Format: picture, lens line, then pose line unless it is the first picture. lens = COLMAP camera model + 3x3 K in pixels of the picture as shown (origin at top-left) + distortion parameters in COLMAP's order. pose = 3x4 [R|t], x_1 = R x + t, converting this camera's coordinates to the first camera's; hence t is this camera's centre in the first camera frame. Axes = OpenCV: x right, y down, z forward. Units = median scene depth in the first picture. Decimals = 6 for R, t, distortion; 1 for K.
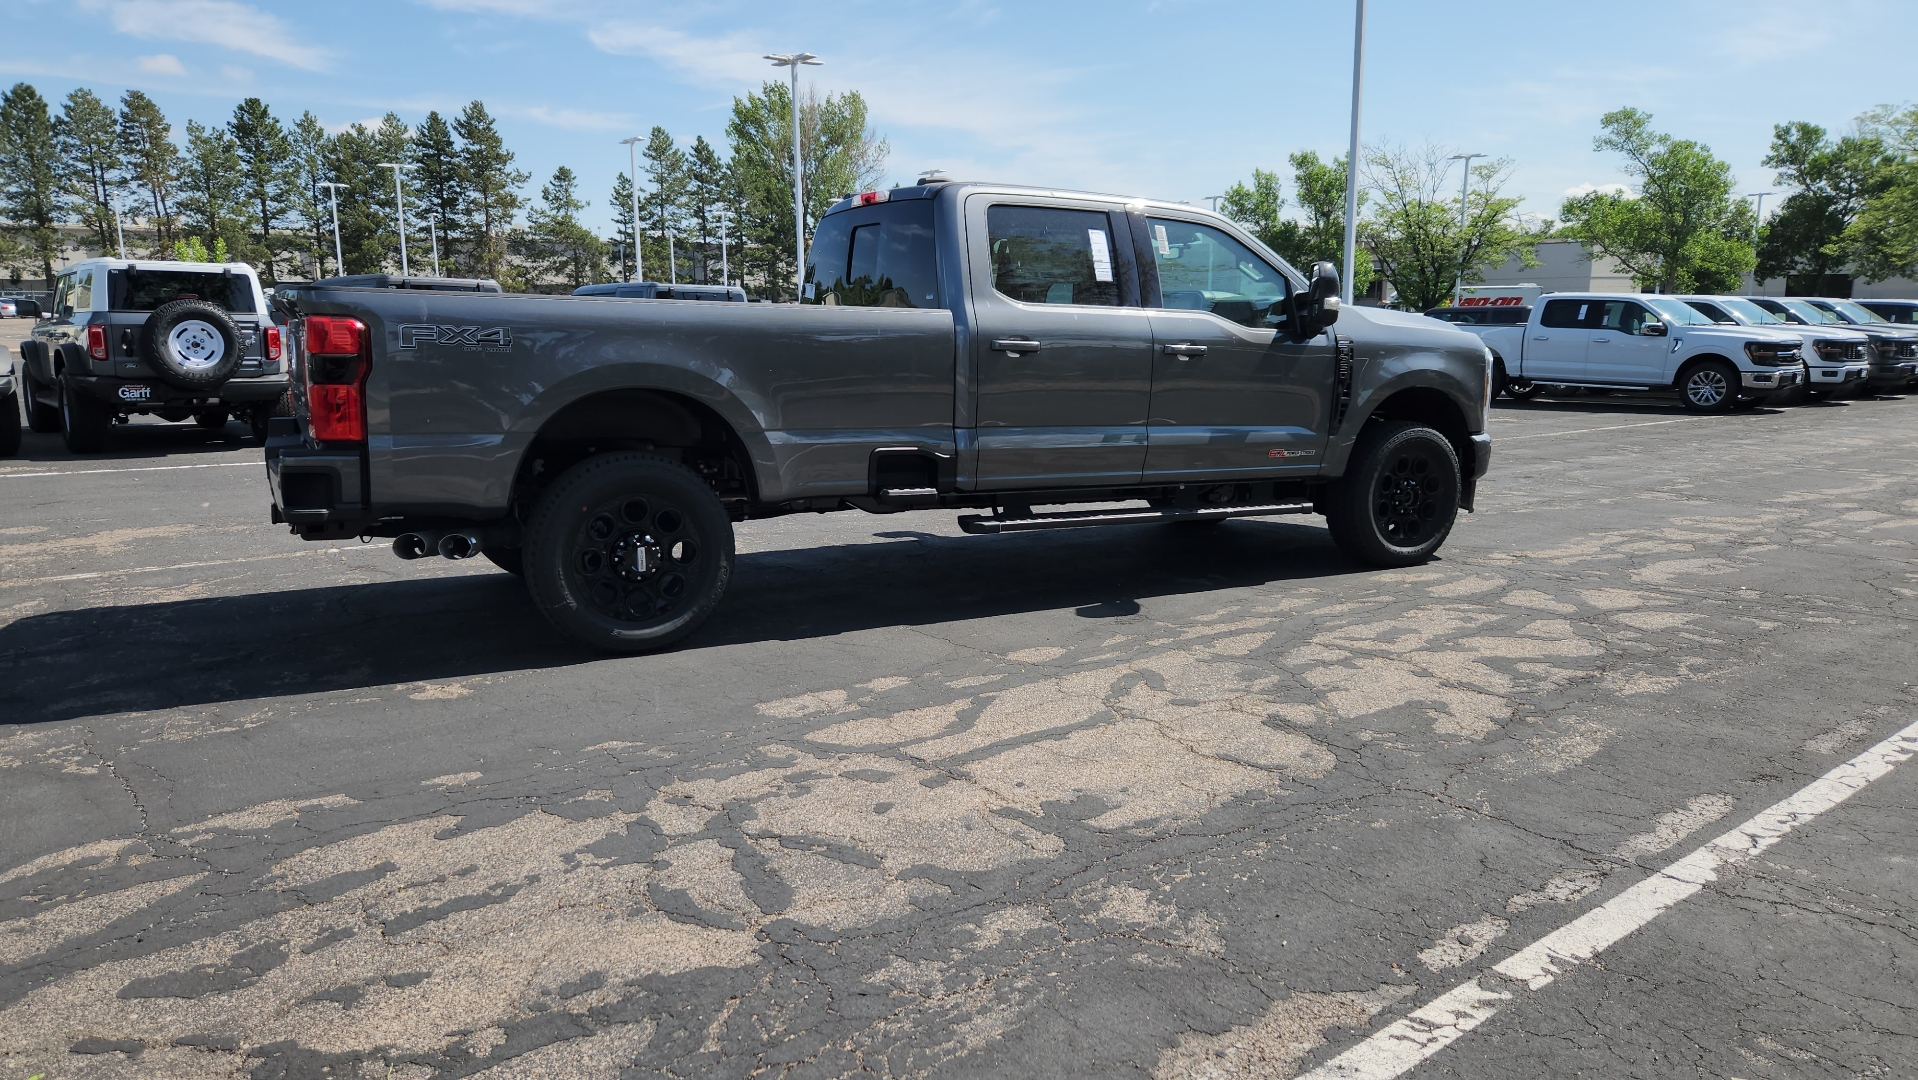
lens RADIAL K [[1276.5, 0, 927.7], [0, 1276.5, 541.5], [0, 0, 1]] dist [0.073999, -0.063239]
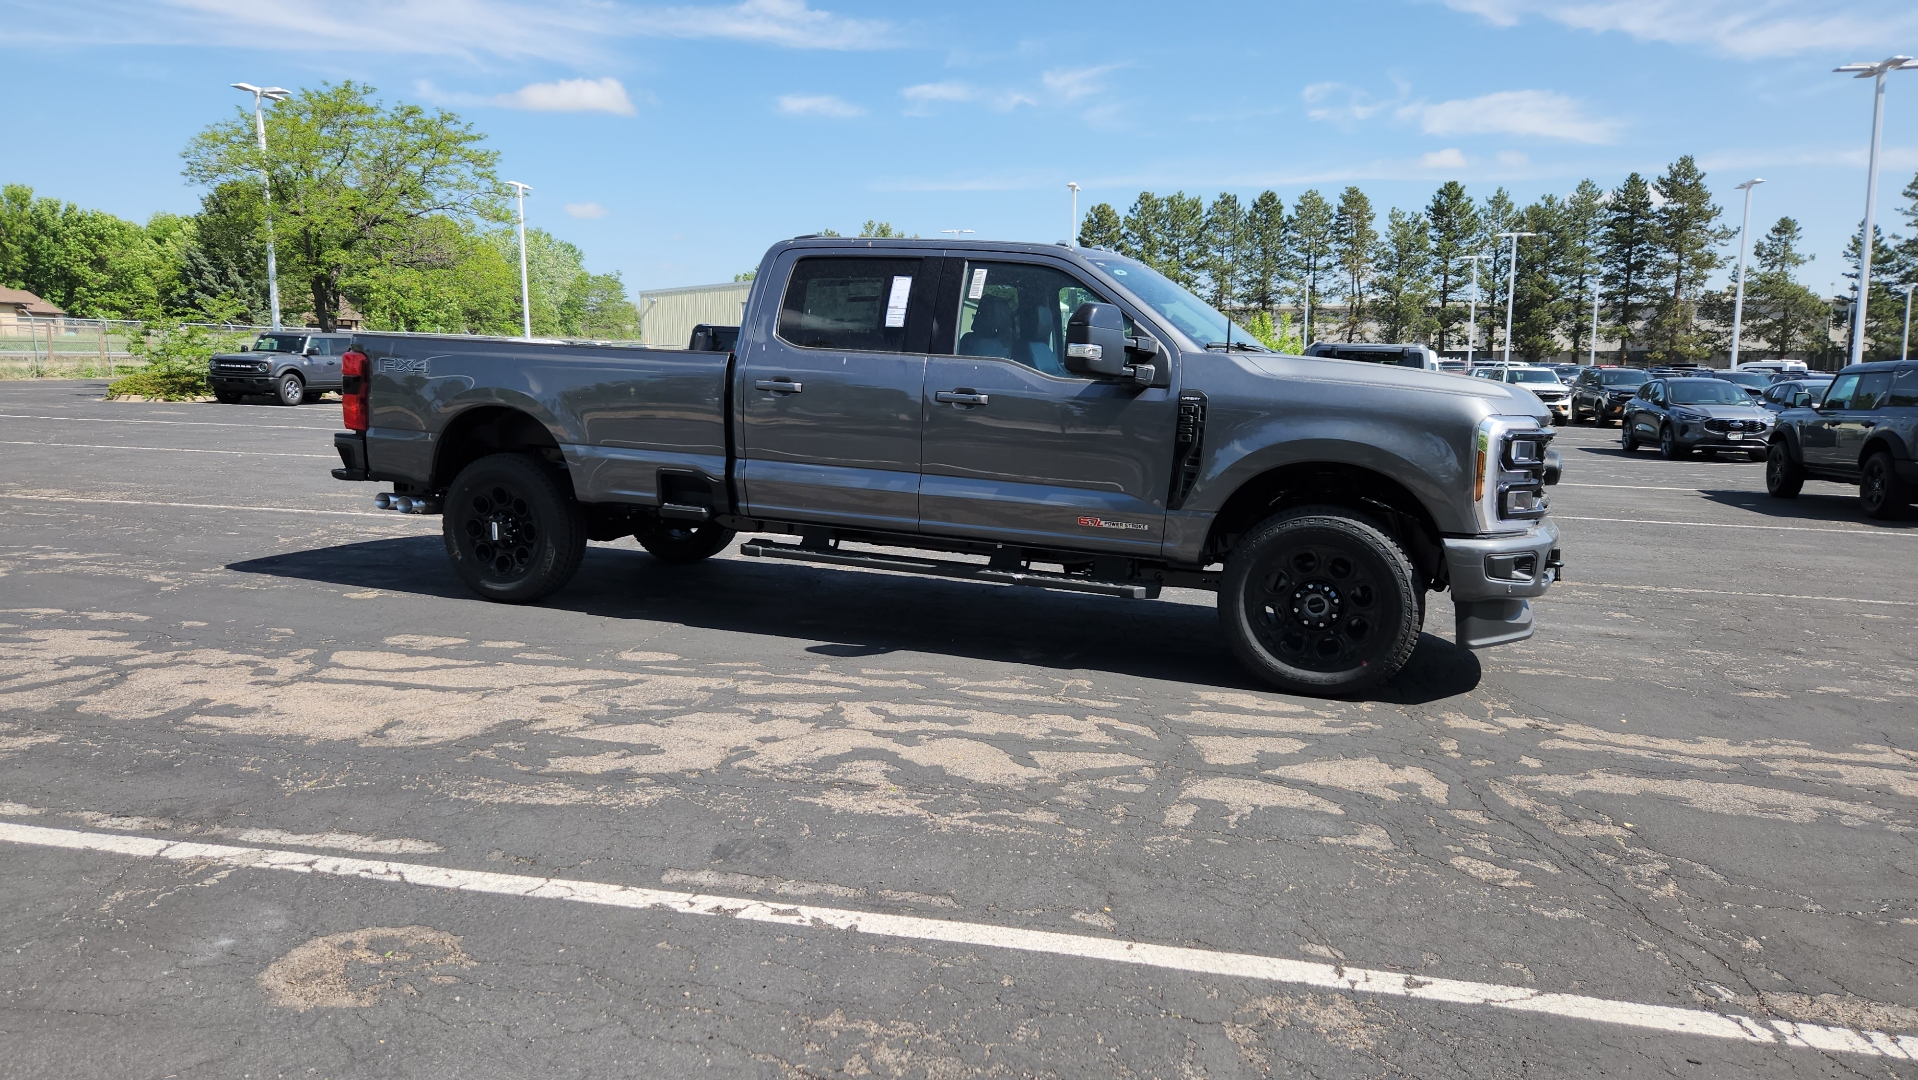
lens RADIAL K [[1290.4, 0, 936.7], [0, 1290.4, 511.9], [0, 0, 1]] dist [0.074639, -0.066646]
pose [[0.636988, 0.094162, -0.765102, 0.795220], [-0.152114, 0.988350, -0.005005, -0.049993], [0.755717, 0.119571, 0.643890, 0.325648]]
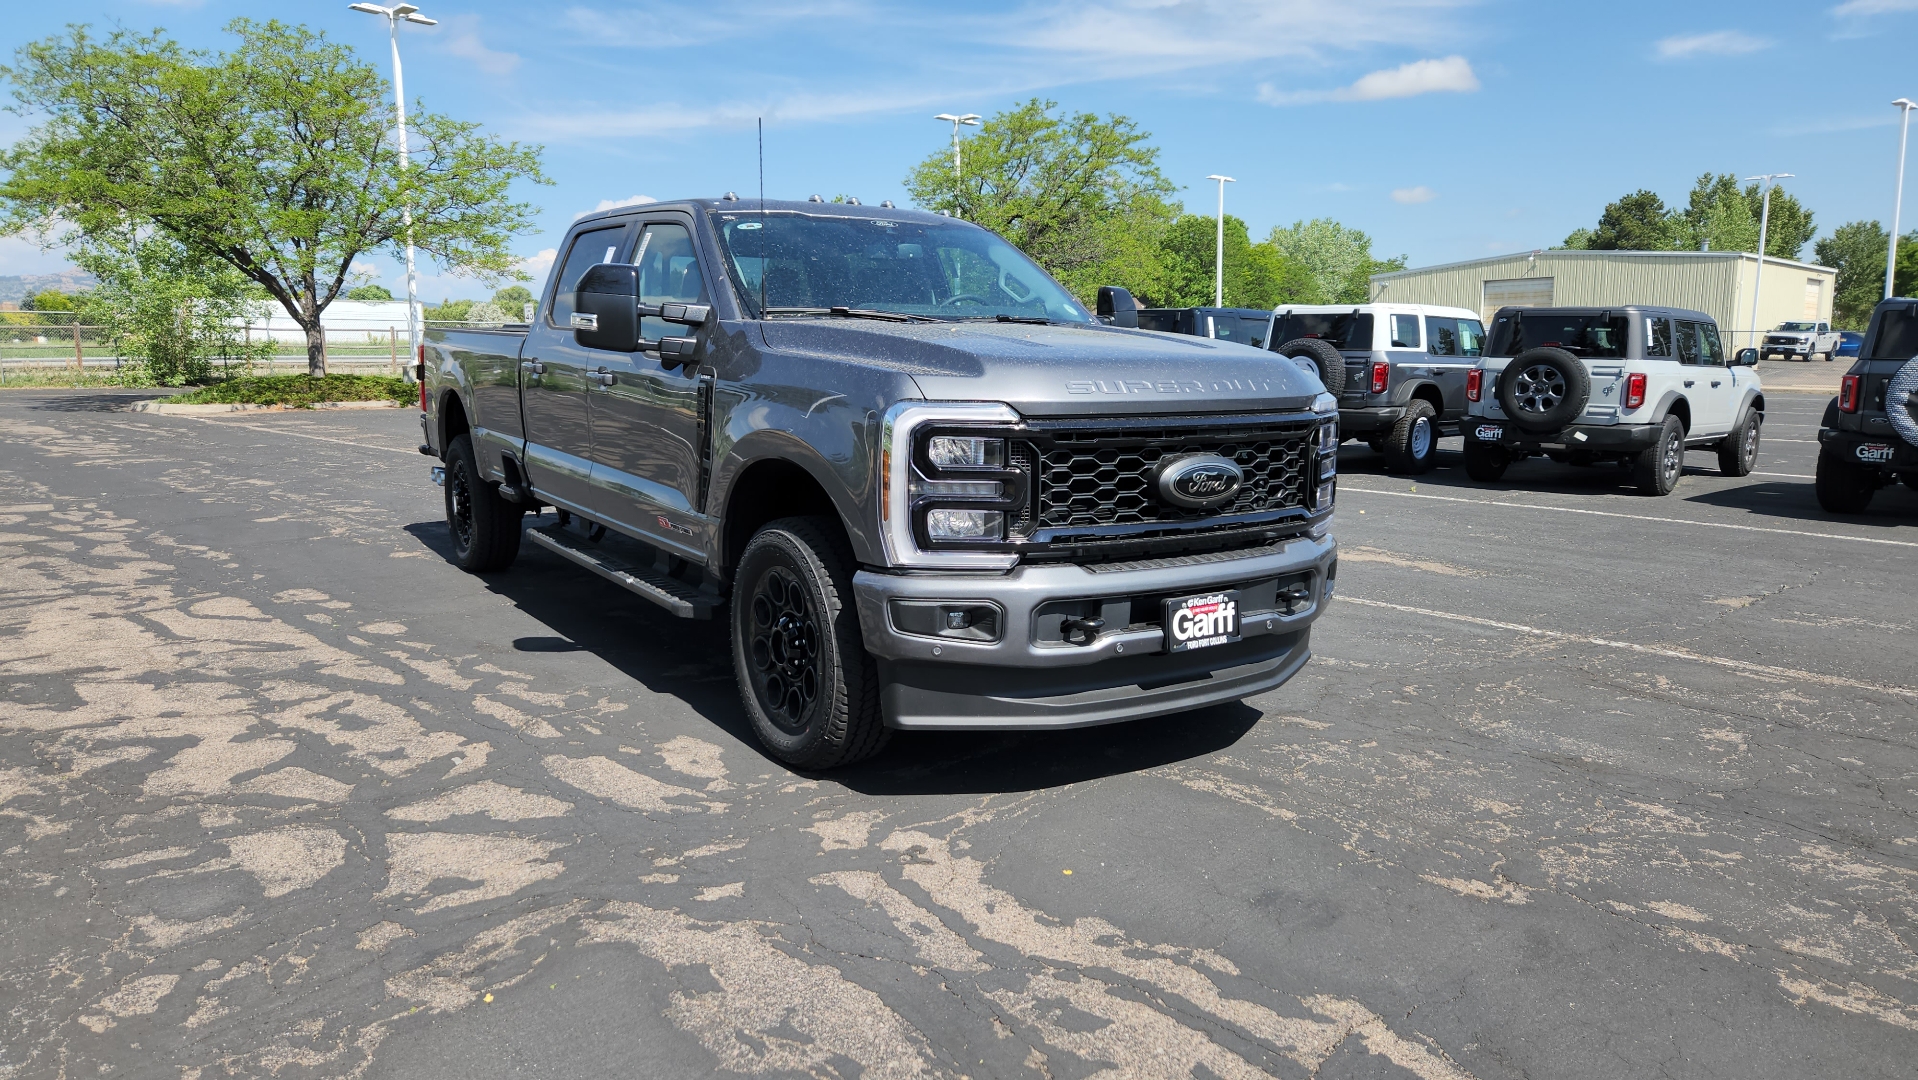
lens RADIAL K [[1280.8, 0, 942.4], [0, 1280.8, 536.2], [0, 0, 1]] dist [0.070760, -0.055699]
pose [[0.088395, 0.139008, -0.986338, 0.929873], [-0.174952, 0.976988, 0.122012, -0.163988], [0.980601, 0.161777, 0.110680, 0.980333]]
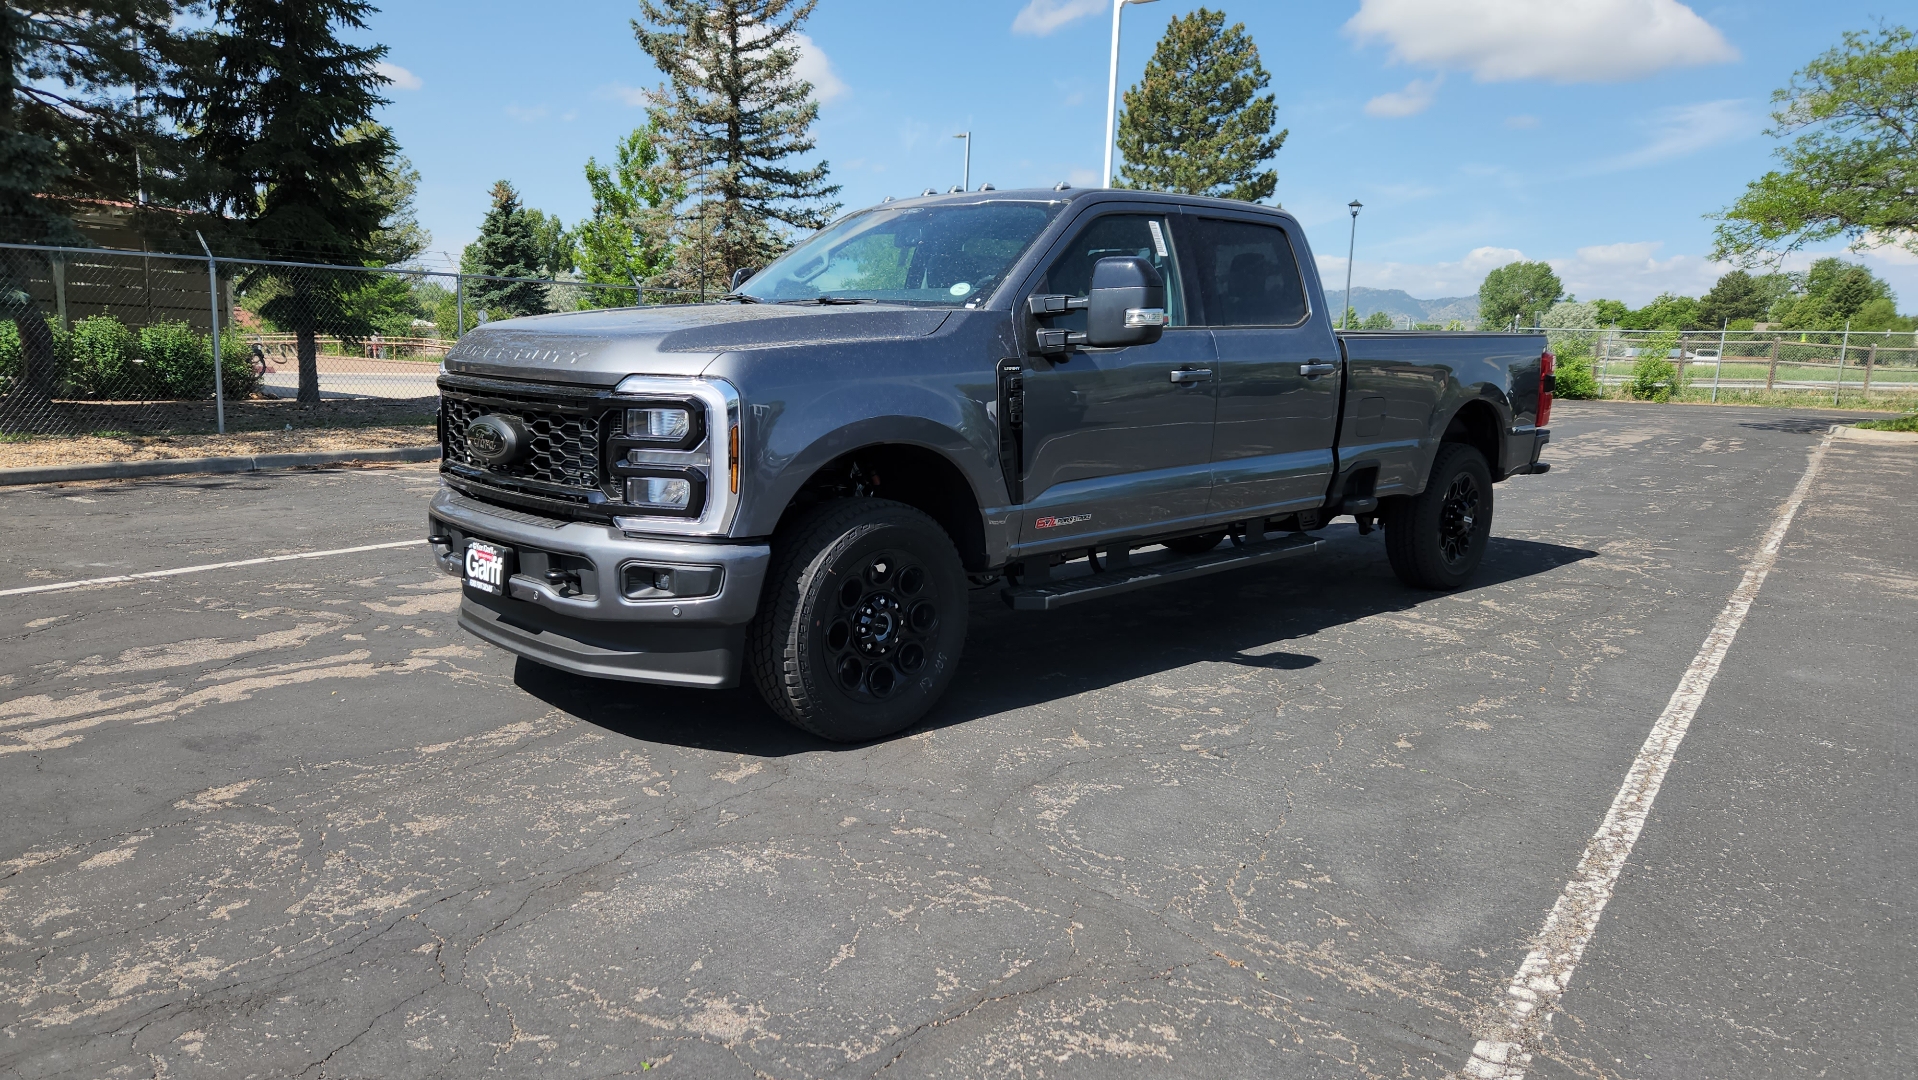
lens RADIAL K [[1284.1, 0, 918.4], [0, 1284.1, 563.7], [0, 0, 1]] dist [0.075411, -0.065257]
pose [[-0.963275, 0.013232, -0.268192, 0.386678], [-0.078980, 0.940642, 0.330084, -0.295281], [0.256641, 0.339144, -0.905051, 1.735754]]
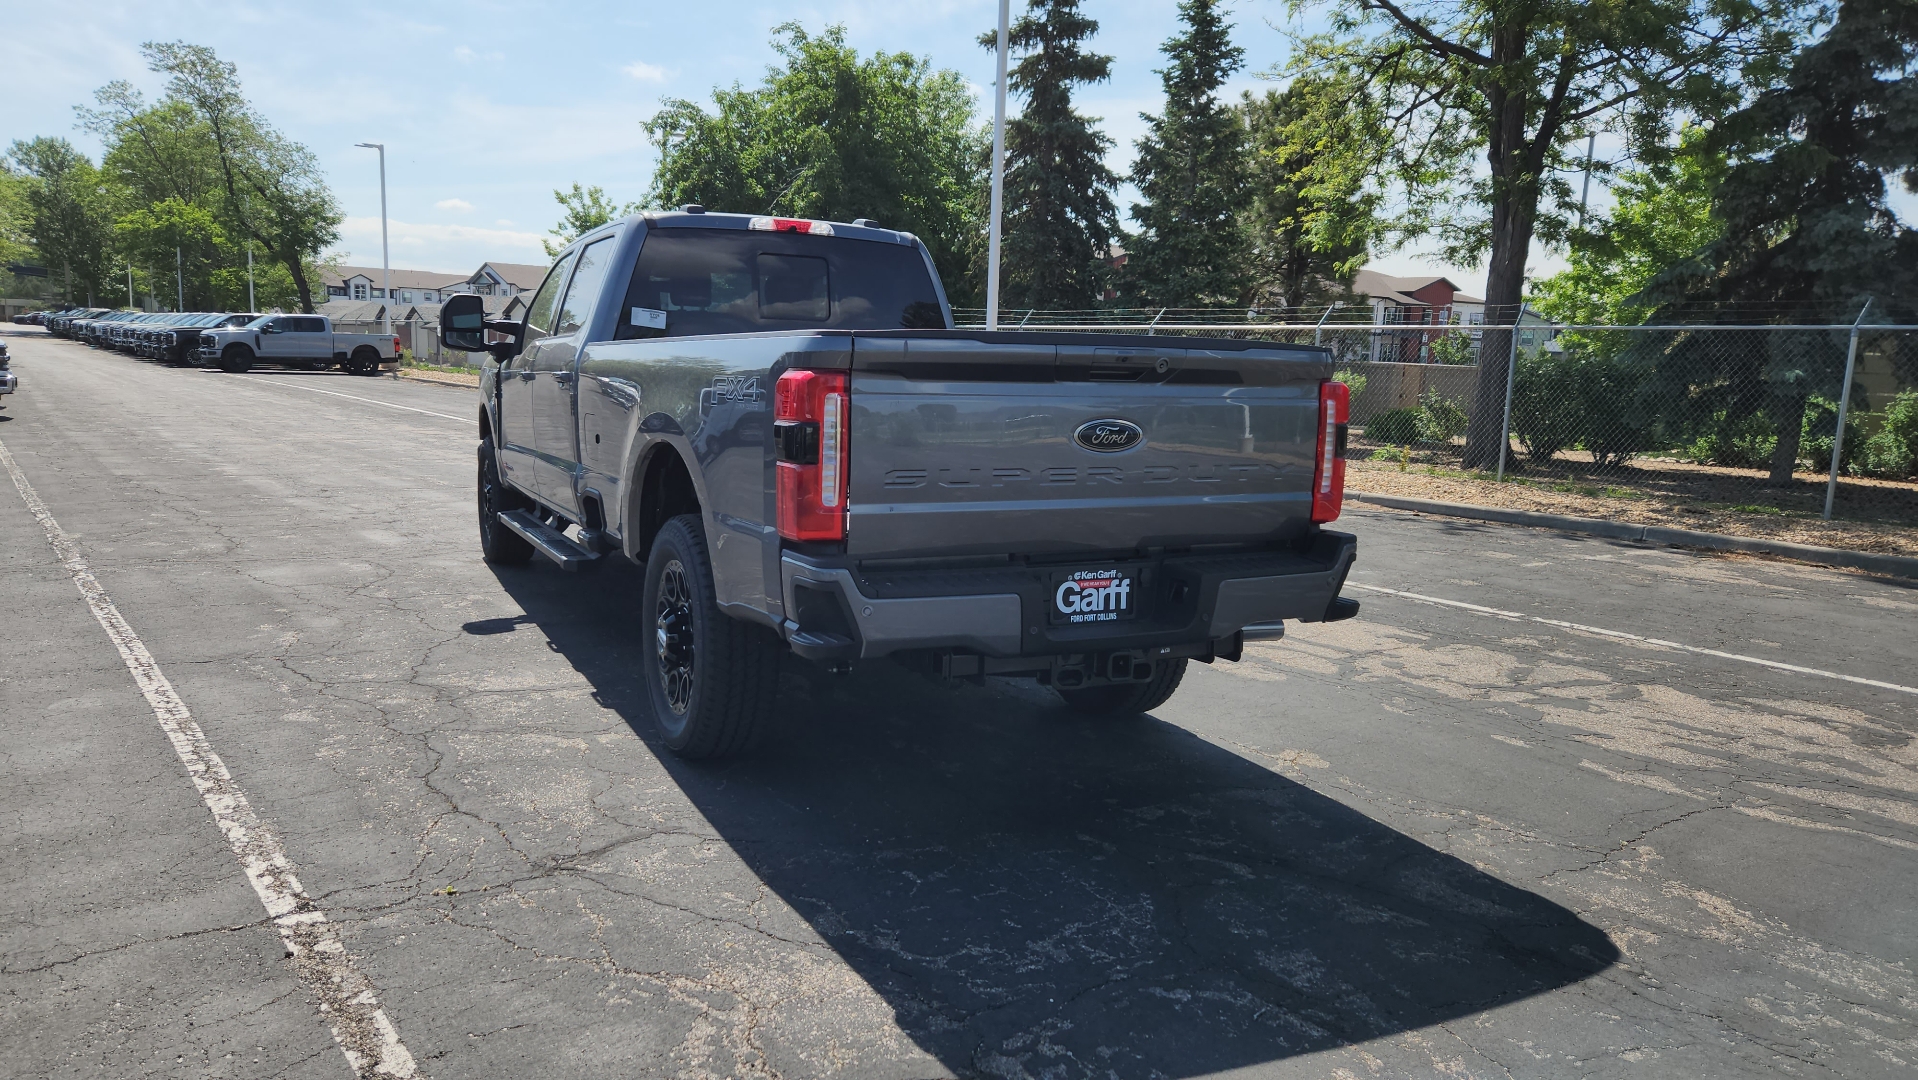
lens RADIAL K [[1285.4, 0, 927.1], [0, 1285.4, 532.8], [0, 0, 1]] dist [0.076915, -0.067815]
pose [[0.031156, -0.140988, 0.989521, -0.861478], [0.138344, 0.981081, 0.135429, -0.144738], [-0.989894, 0.132675, 0.050071, 0.779163]]
